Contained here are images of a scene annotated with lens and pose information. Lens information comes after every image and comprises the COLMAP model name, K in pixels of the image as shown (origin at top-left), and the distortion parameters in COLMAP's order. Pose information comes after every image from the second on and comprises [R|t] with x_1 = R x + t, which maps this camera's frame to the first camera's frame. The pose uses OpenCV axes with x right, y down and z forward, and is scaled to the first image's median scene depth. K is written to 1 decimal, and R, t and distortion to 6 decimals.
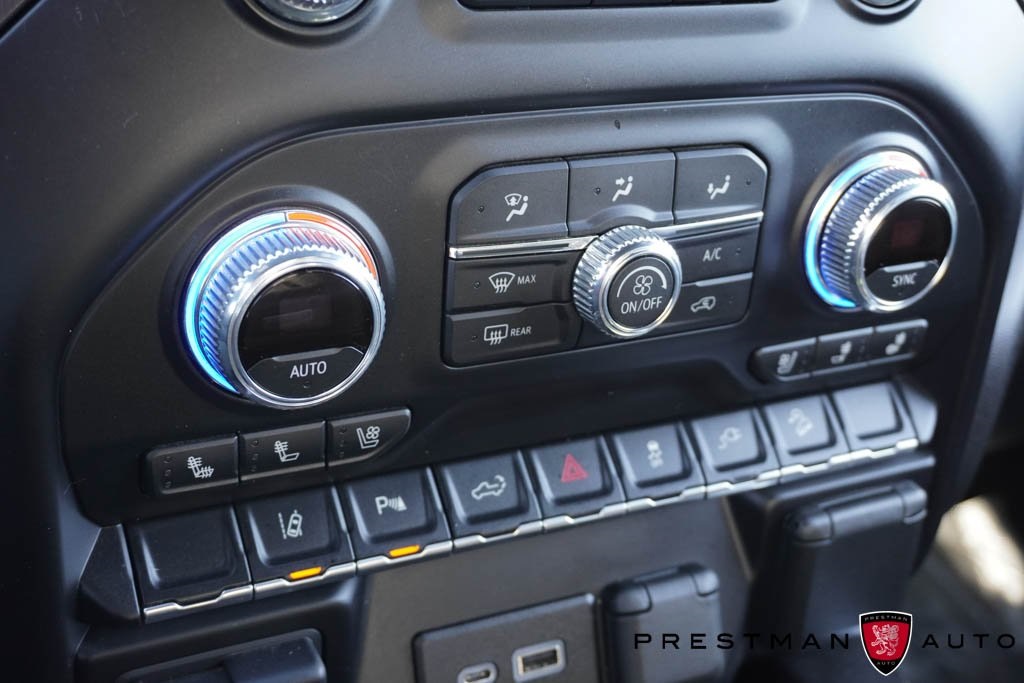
lens RADIAL K [[1369.5, 0, 512.0], [0, 1369.5, 341.5], [0, 0, 1]] dist [-0.003445, -0.005658]
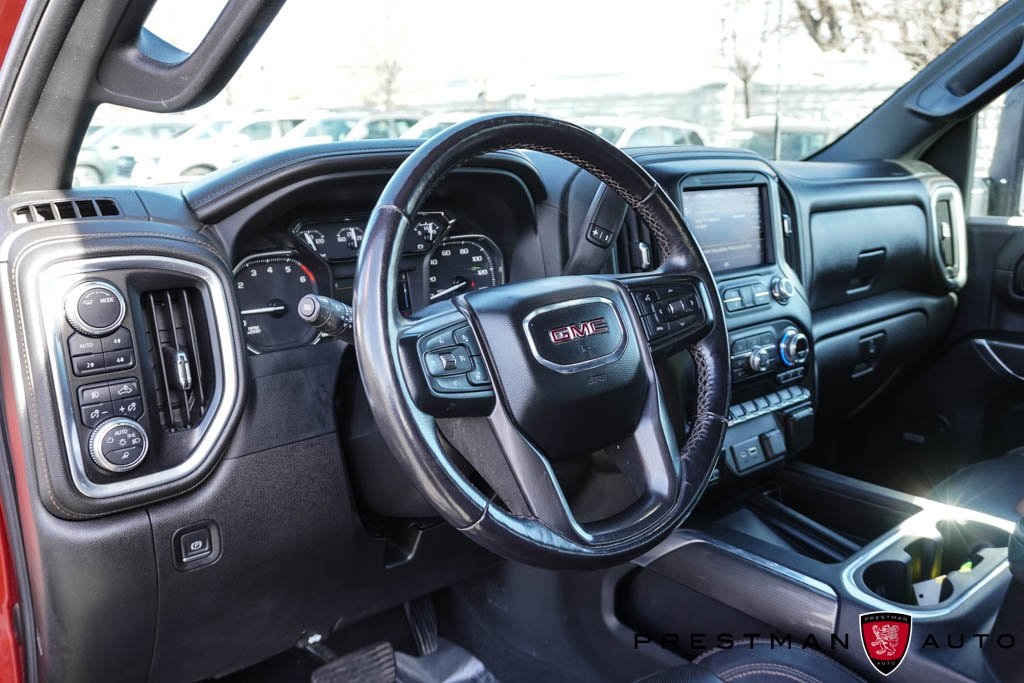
lens RADIAL K [[842.5, 0, 511.2], [0, 842.5, 359.9], [0, 0, 1]] dist [-0.011705, 0.004338]
pose [[0.963762, -0.179465, 0.197369, -1.428914], [0.222611, 0.948745, -0.224336, 0.451904], [-0.146993, 0.260143, 0.954316, -1.840496]]
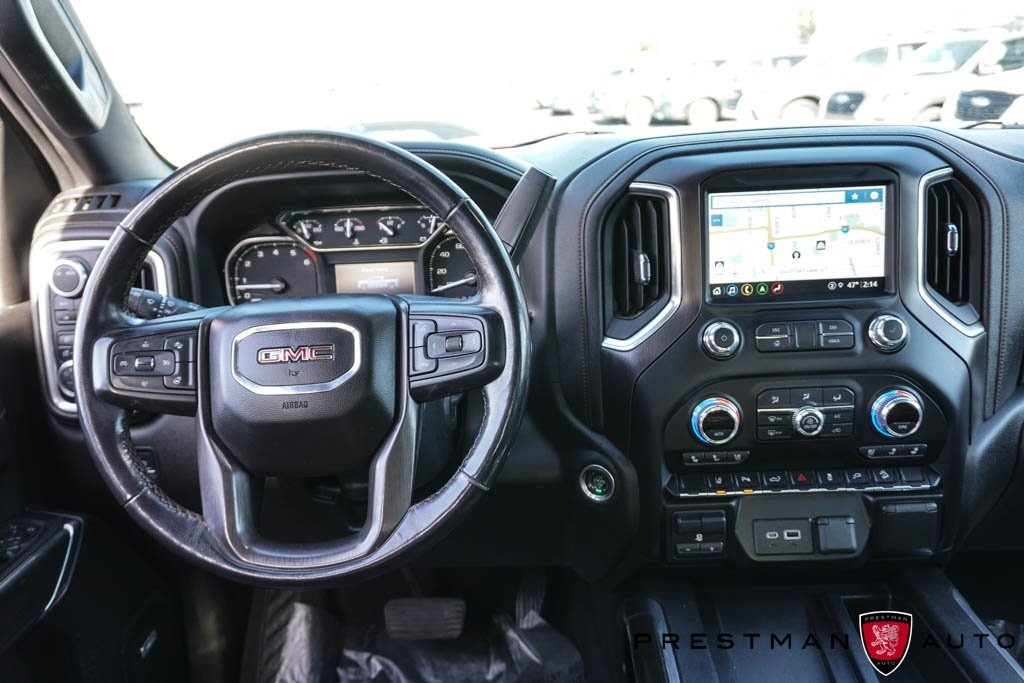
lens RADIAL K [[842.5, 0, 511.2], [0, 842.5, 359.9], [0, 0, 1]] dist [-0.011705, 0.004338]
pose [[0.867399, -0.007000, -0.497565, 0.531143], [-0.100786, 0.976706, -0.189439, 0.315451], [0.487300, 0.214467, 0.846488, -1.419608]]
